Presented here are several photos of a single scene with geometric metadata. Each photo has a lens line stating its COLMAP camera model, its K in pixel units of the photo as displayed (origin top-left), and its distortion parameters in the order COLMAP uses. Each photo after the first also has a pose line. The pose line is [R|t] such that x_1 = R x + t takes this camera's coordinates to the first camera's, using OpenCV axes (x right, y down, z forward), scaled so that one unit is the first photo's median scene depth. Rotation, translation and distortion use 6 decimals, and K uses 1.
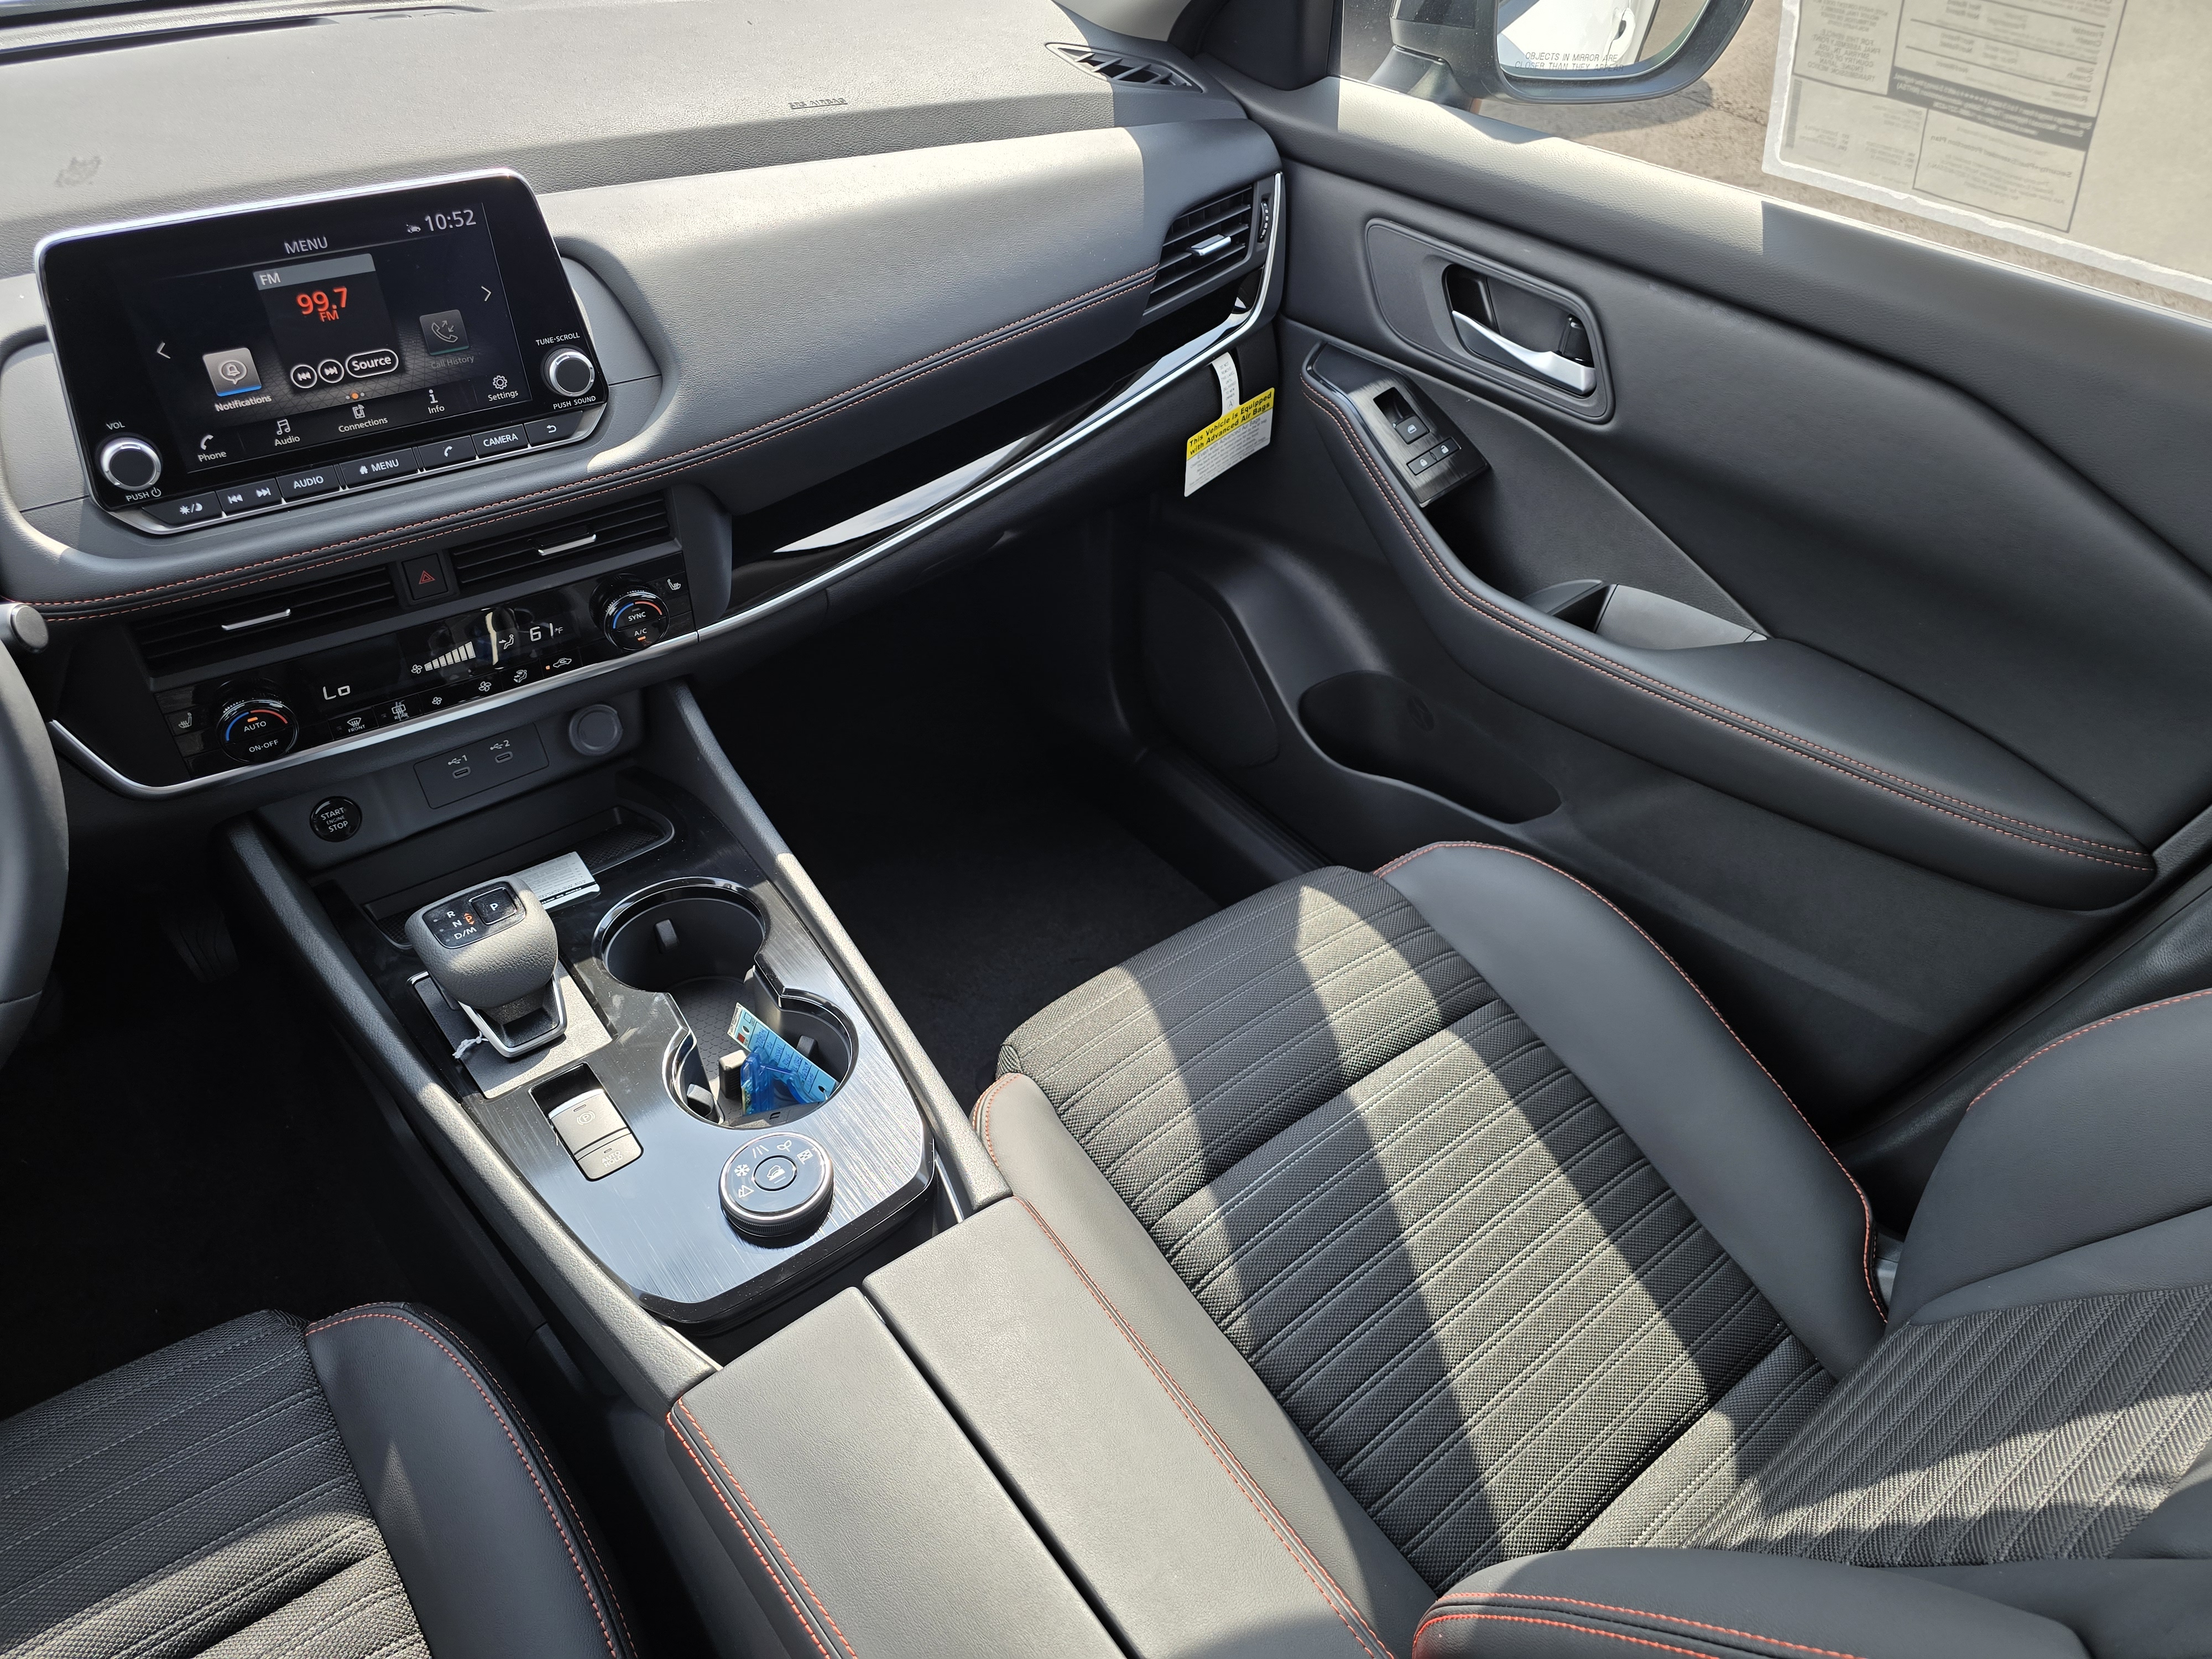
lens RADIAL K [[1512.8, 0, 1106.5], [0, 1512.8, 799.6], [0, 0, 1]] dist [0.044448, -0.049120]
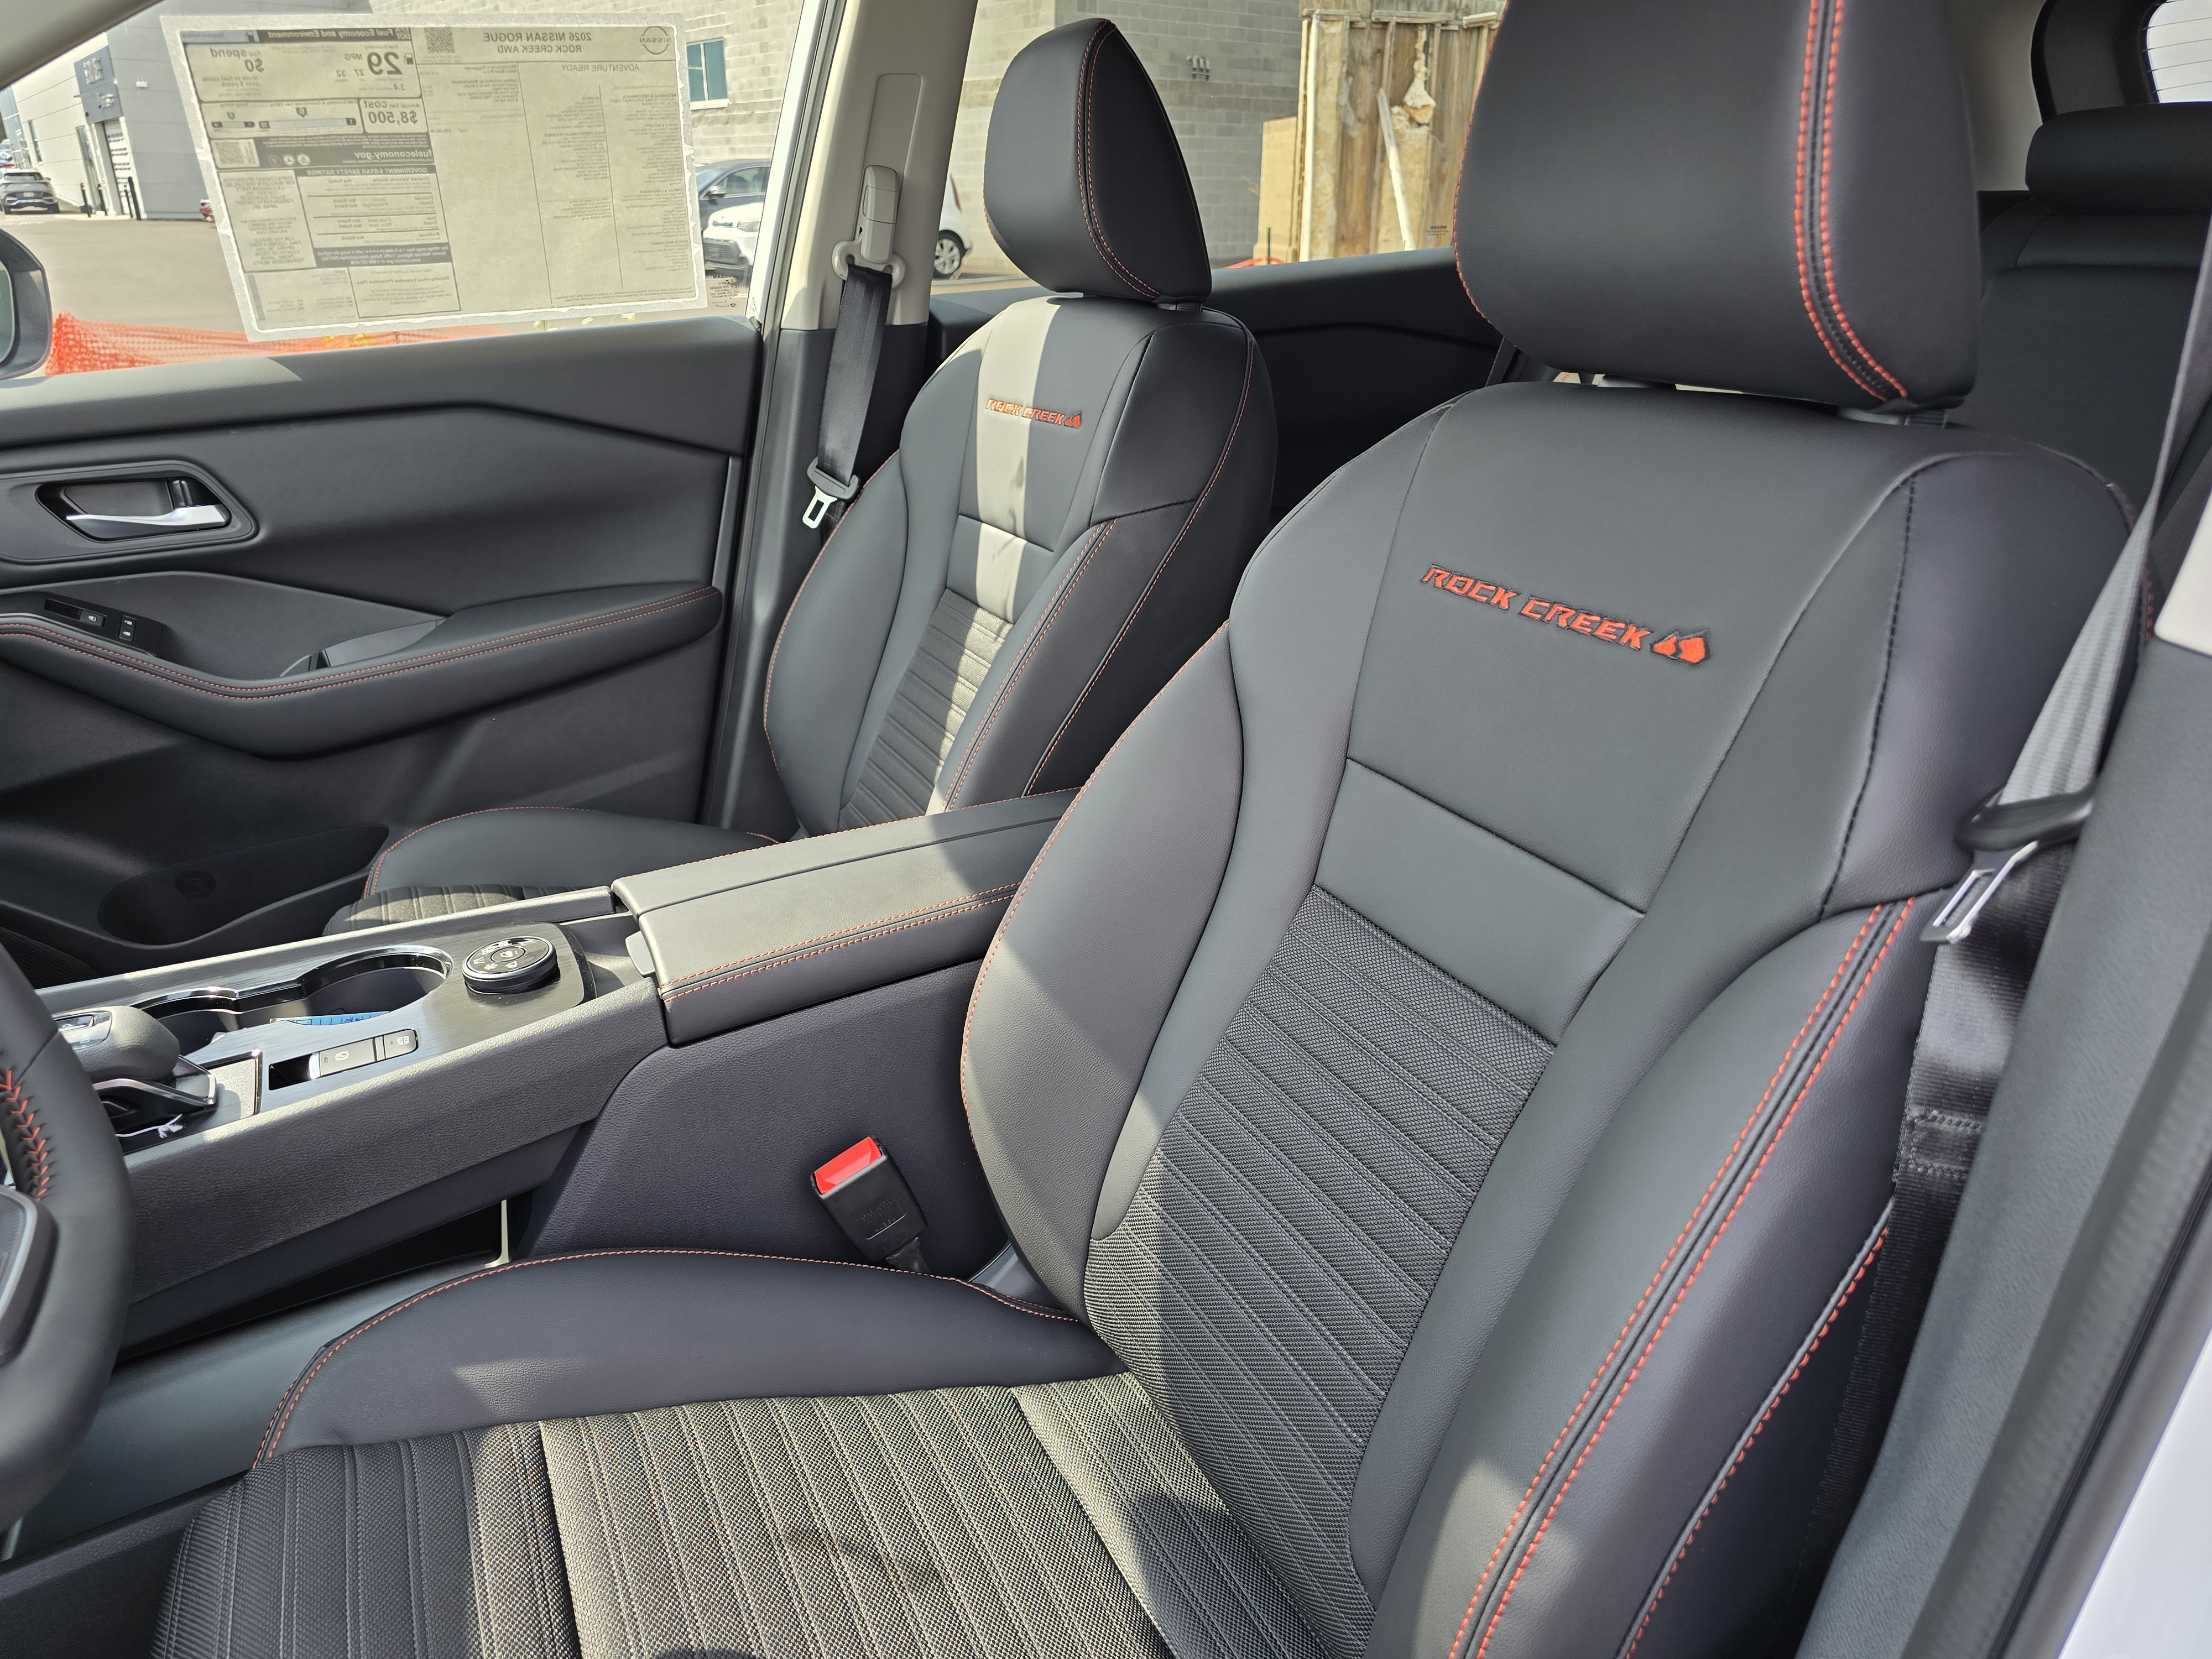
lens RADIAL K [[1512.8, 0, 1122.6], [0, 1512.8, 828.8], [0, 0, 1]] dist [0.044448, -0.049120]
pose [[0.182305, -0.411179, 0.893139, -1.088363], [0.647955, 0.733459, 0.205407, 0.211584], [-0.739540, 0.541267, 0.400139, 0.037496]]
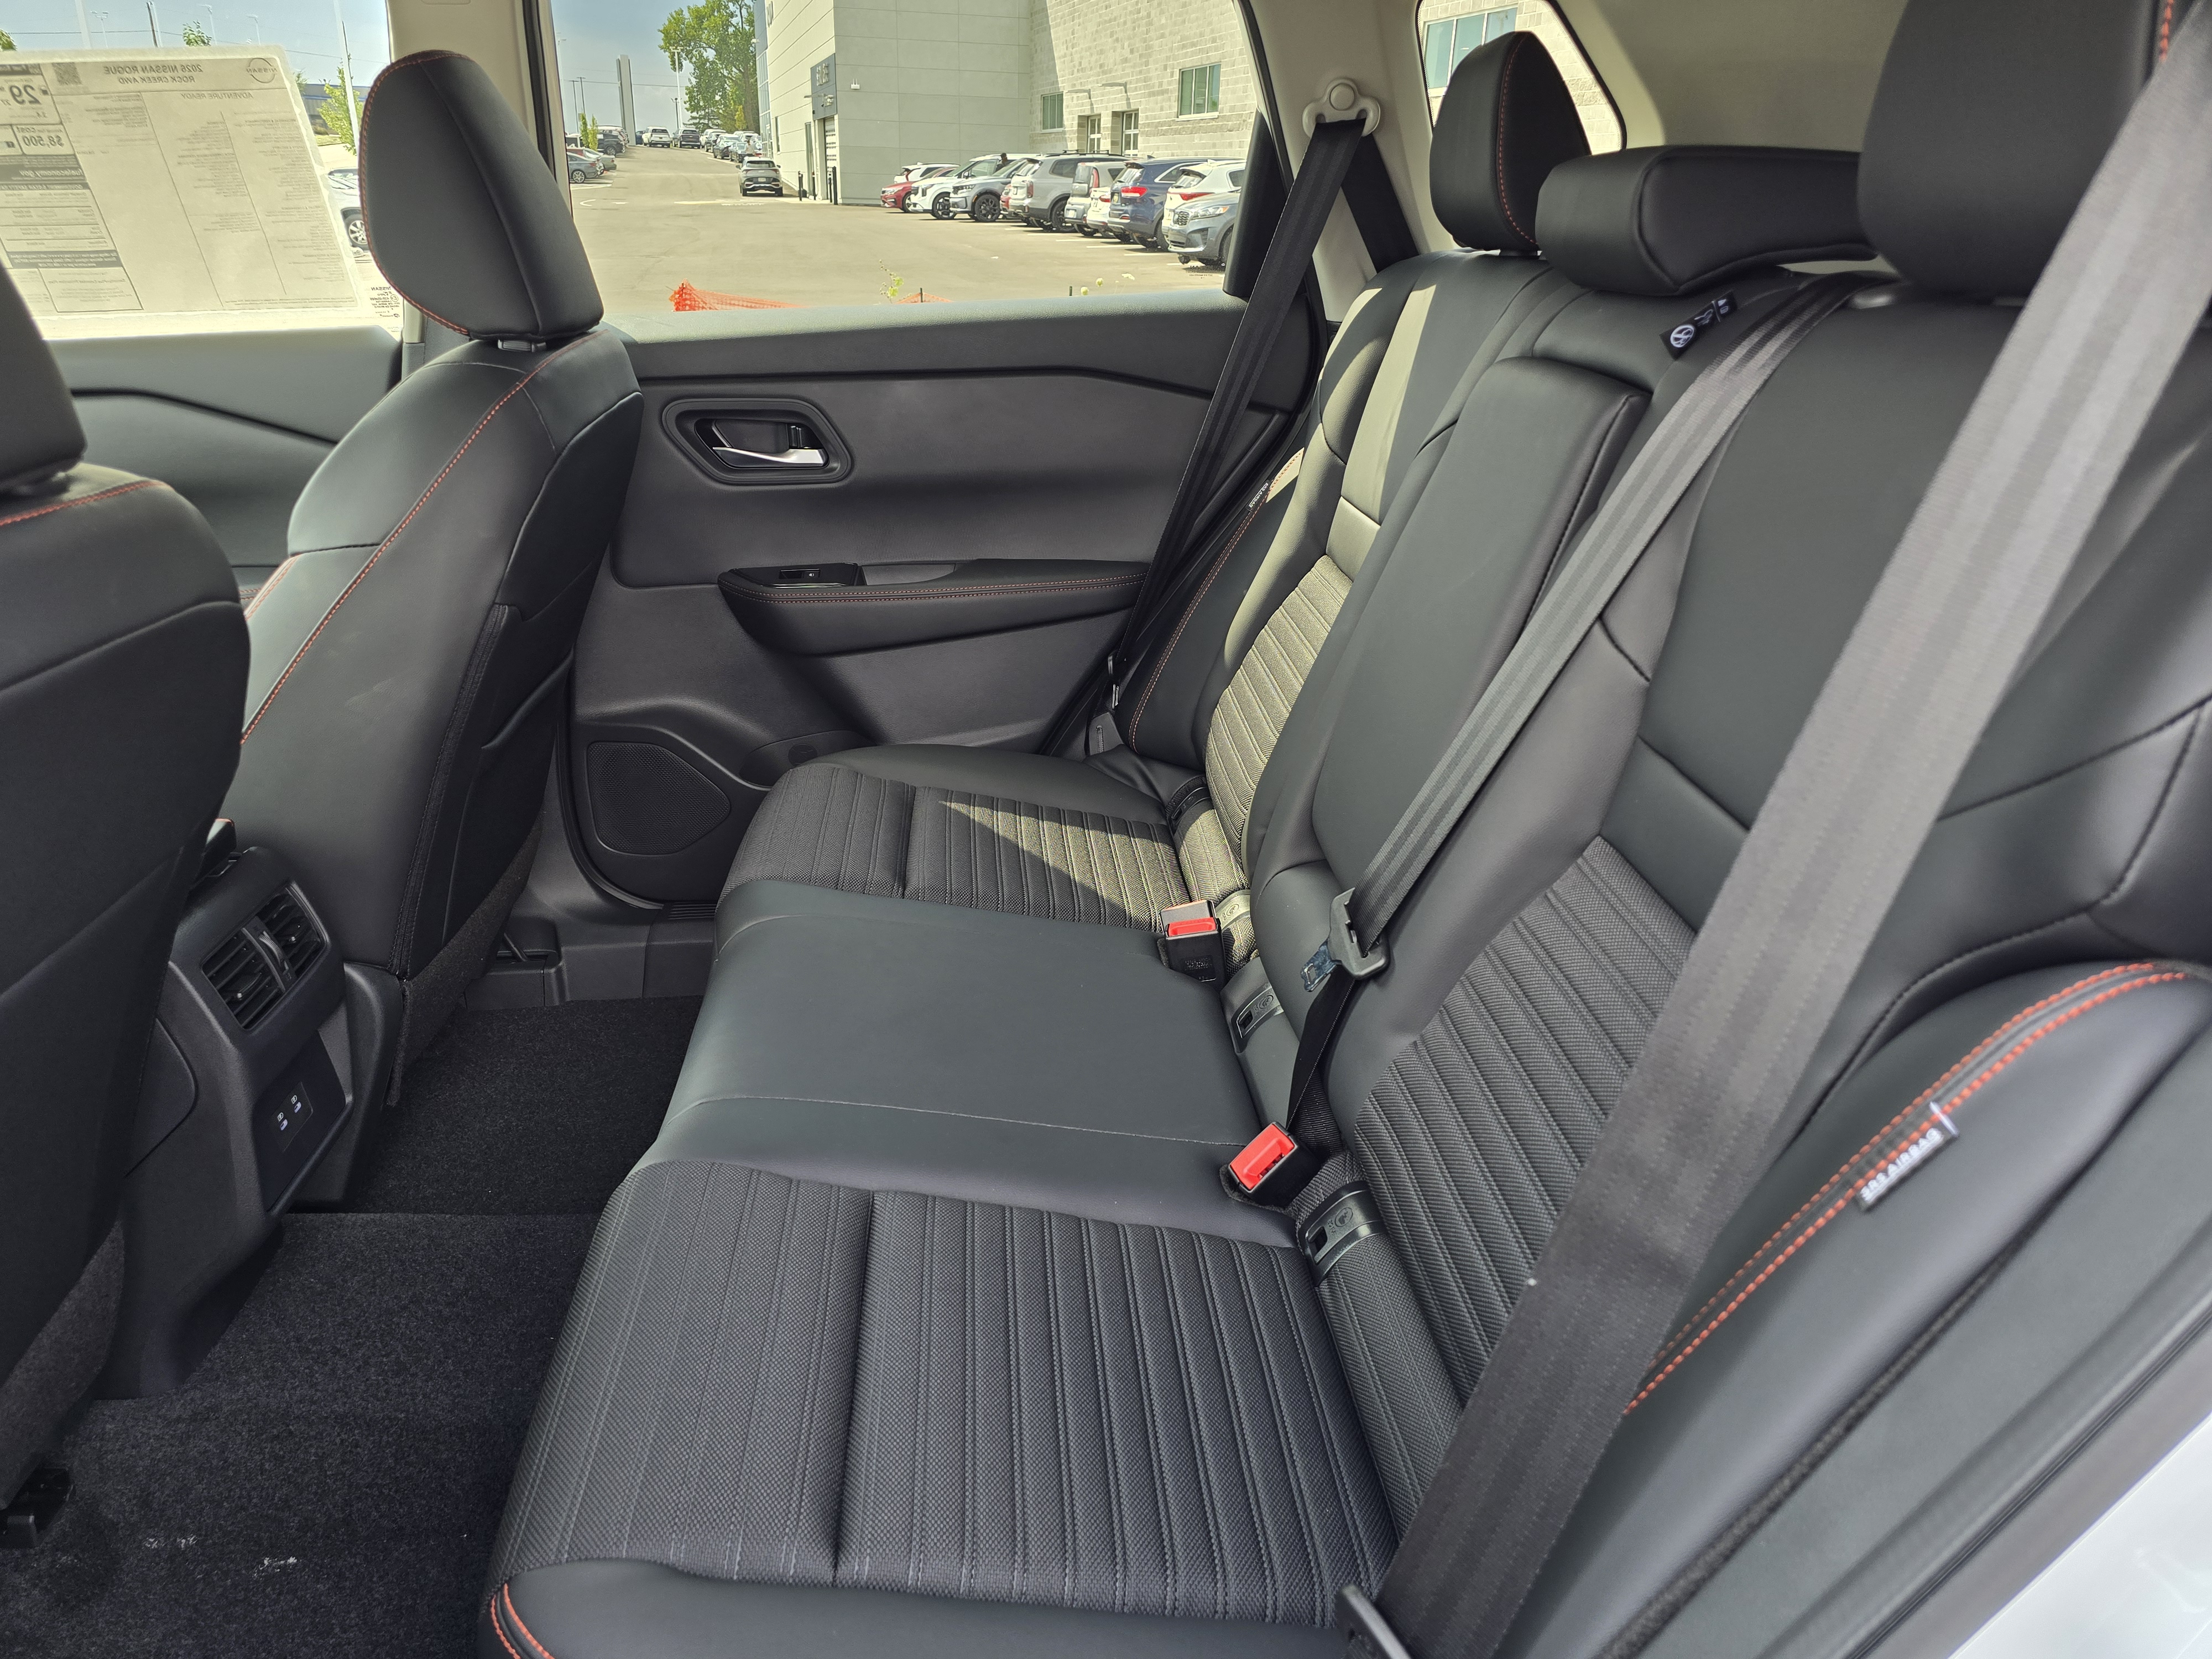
lens RADIAL K [[1512.8, 0, 1119.8], [0, 1512.8, 815.2], [0, 0, 1]] dist [0.044448, -0.049120]
pose [[0.546399, -0.341938, 0.764543, -0.427726], [0.546166, 0.837529, -0.015750, 0.917849], [-0.634941, 0.426173, 0.644380, -0.823610]]
